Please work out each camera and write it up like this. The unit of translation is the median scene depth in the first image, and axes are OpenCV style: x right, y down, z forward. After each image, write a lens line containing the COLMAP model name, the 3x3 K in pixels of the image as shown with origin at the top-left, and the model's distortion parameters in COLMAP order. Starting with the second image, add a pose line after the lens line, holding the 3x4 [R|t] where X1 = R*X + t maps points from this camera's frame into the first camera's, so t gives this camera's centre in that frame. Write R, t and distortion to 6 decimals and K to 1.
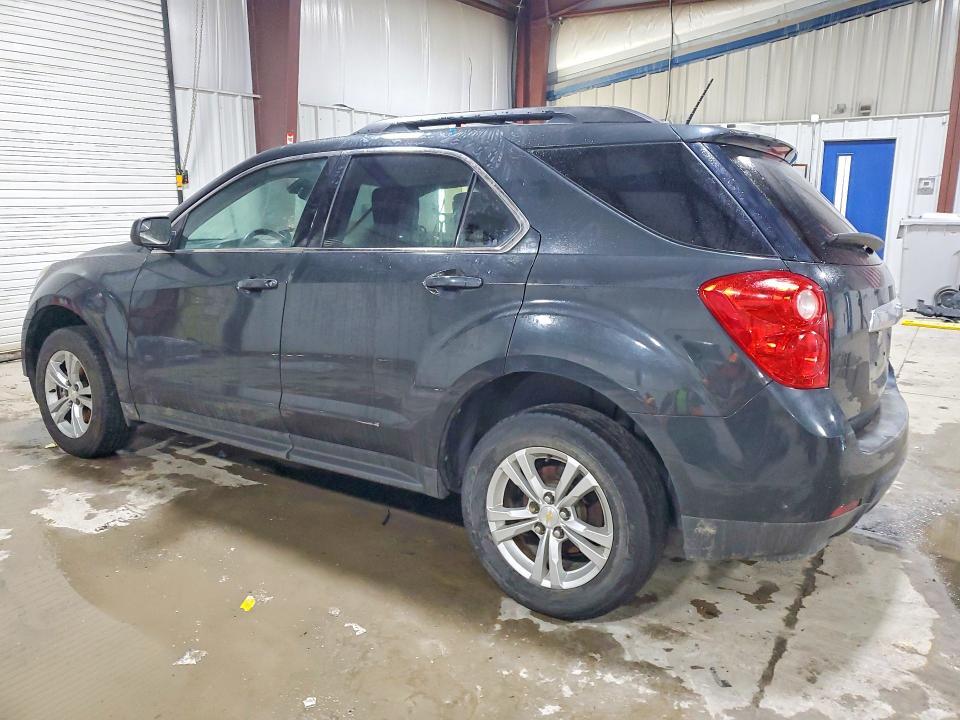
lens RADIAL K [[764.3, 0, 484.4], [0, 764.3, 359.4], [0, 0, 1]] dist [0.023210, 0.004599]
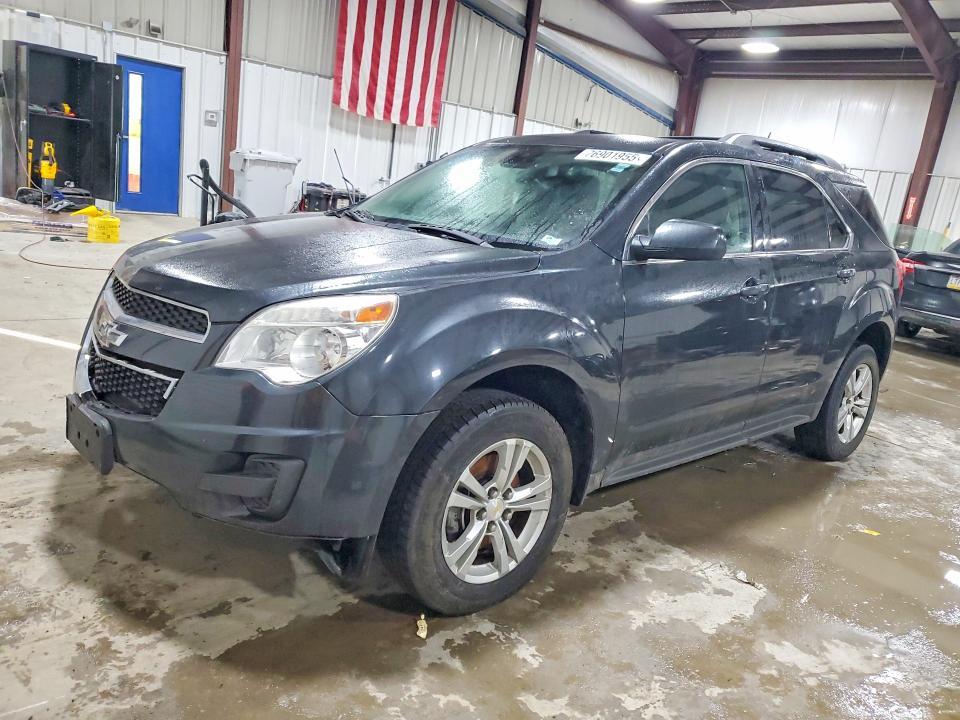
lens RADIAL K [[764.3, 0, 484.4], [0, 764.3, 359.4], [0, 0, 1]] dist [0.023210, 0.004599]
pose [[0.213483, -0.211982, 0.953671, -1.136761], [0.070722, 0.976967, 0.201329, -0.197915], [-0.974384, 0.024465, 0.223558, 0.924907]]
